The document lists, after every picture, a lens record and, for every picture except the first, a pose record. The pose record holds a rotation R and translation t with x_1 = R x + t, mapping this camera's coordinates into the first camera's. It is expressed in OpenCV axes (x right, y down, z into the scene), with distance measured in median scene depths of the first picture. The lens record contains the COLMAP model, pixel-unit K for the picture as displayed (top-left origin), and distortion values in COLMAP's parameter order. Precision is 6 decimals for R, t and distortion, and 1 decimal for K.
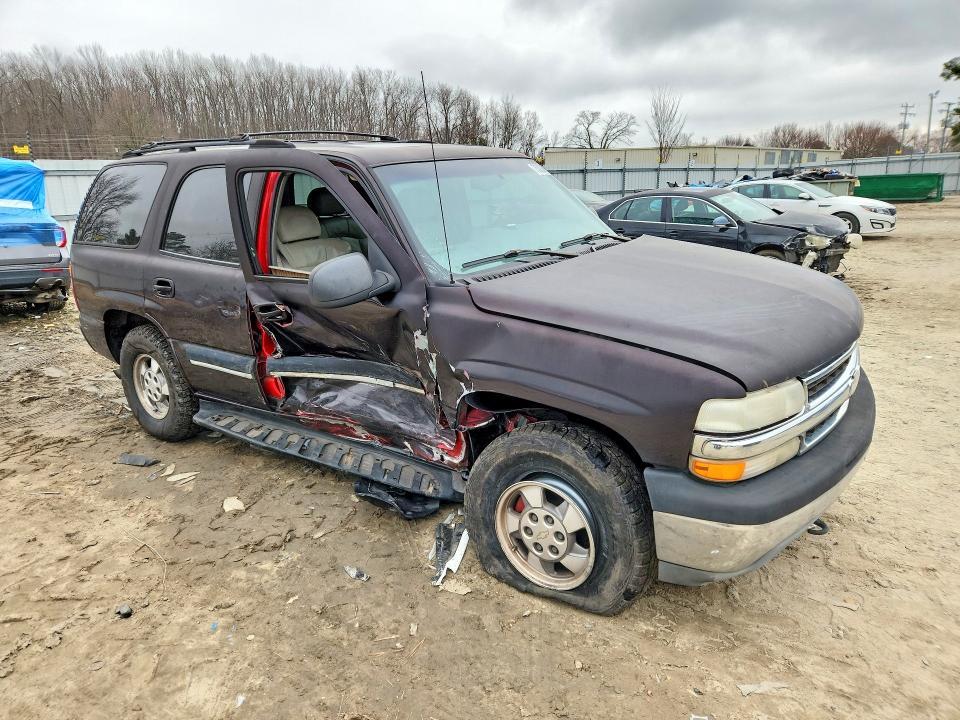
lens RADIAL K [[669.6, 0, 484.8], [0, 669.6, 361.4], [0, 0, 1]] dist [0.034704, -0.001785]
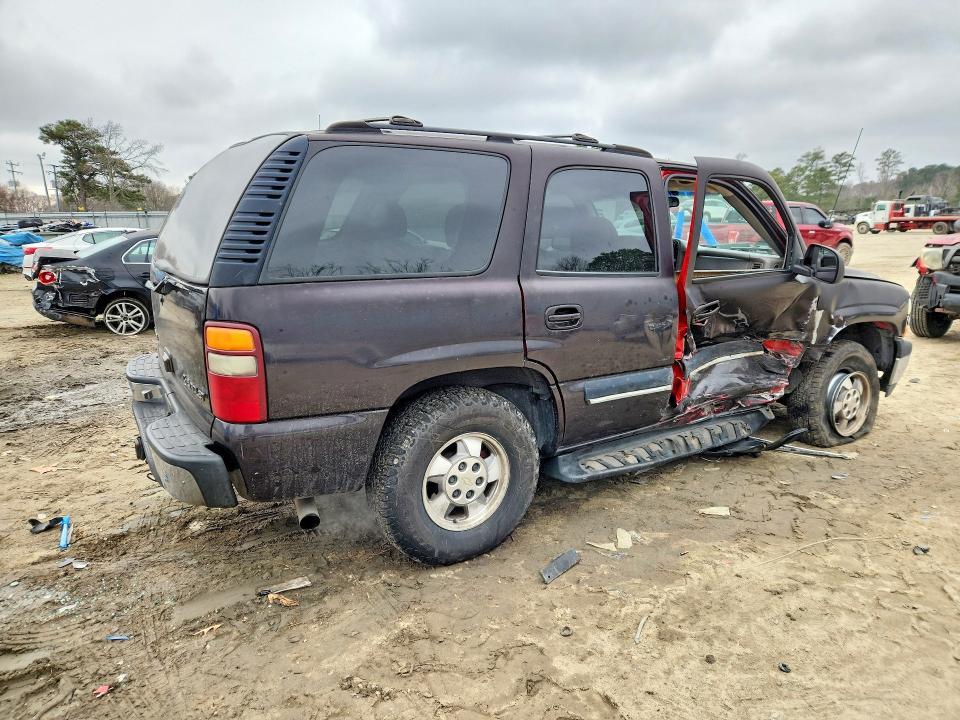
lens RADIAL K [[669.6, 0, 480.2], [0, 669.6, 361.4], [0, 0, 1]] dist [0.034704, -0.001785]
pose [[0.342452, -0.163111, 0.925268, -1.307569], [0.241568, 0.966992, 0.081059, -0.155198], [-0.907949, 0.195757, 0.370551, 0.867771]]
